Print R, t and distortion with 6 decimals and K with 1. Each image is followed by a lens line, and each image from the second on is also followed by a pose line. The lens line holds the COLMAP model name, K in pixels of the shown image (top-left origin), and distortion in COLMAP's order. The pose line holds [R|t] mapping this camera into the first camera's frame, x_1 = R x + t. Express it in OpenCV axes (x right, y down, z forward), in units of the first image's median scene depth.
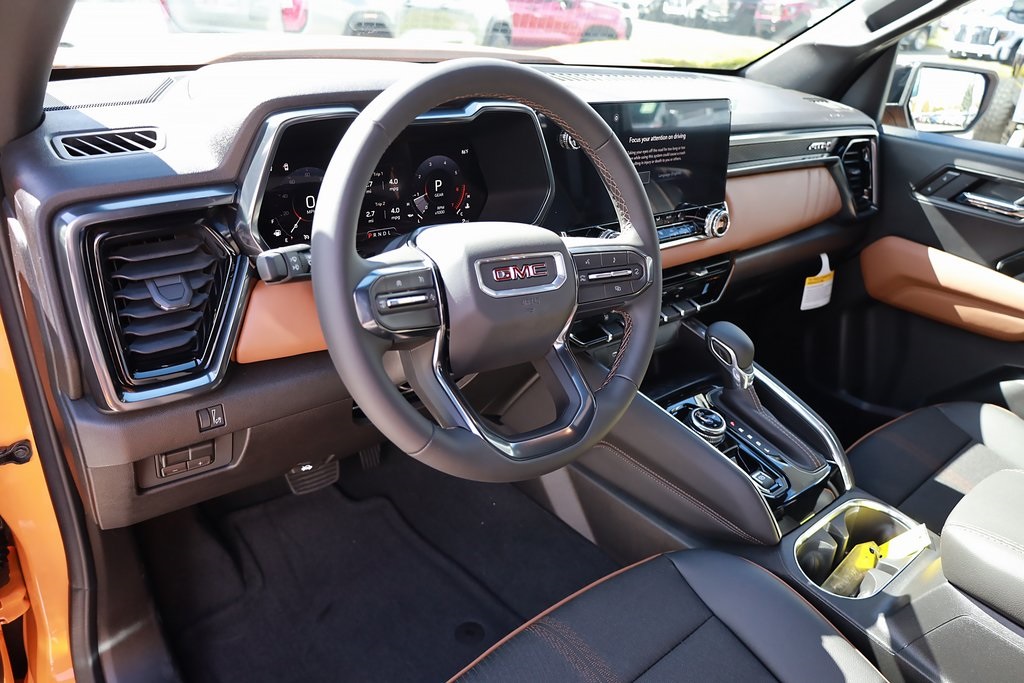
lens RADIAL K [[713.6, 0, 509.4], [0, 713.6, 340.4], [0, 0, 1]] dist [0.000872, -0.000700]
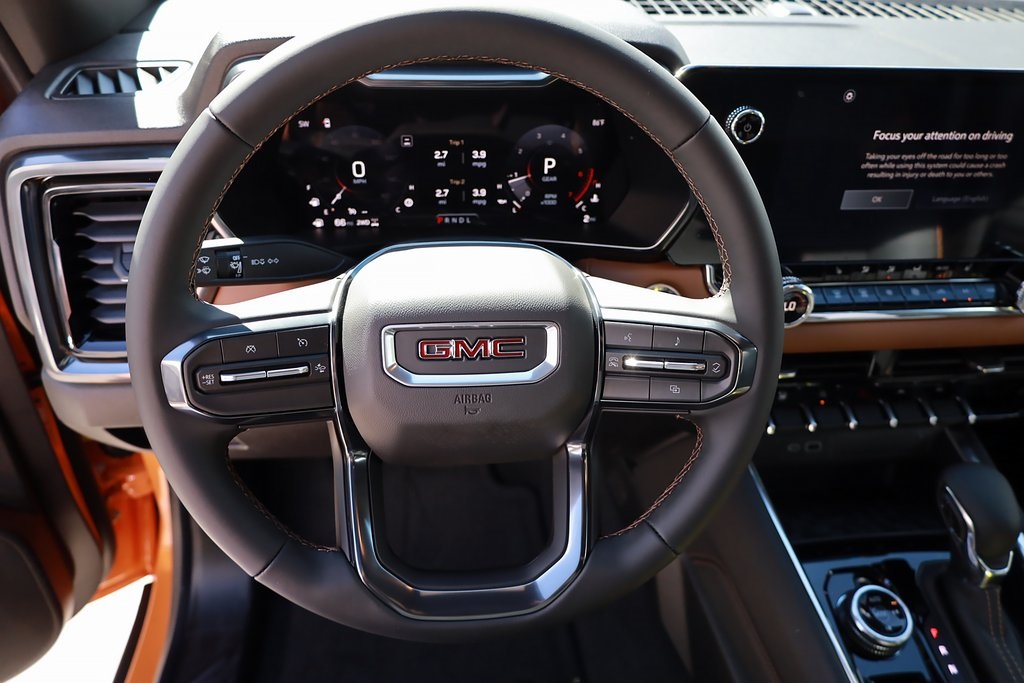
lens RADIAL K [[713.6, 0, 518.8], [0, 713.6, 340.7], [0, 0, 1]] dist [0.000872, -0.000700]
pose [[0.833812, 0.277015, -0.477515, 0.268580], [-0.213710, 0.959515, 0.183463, -0.173414], [0.509005, -0.050924, 0.859256, 0.354911]]
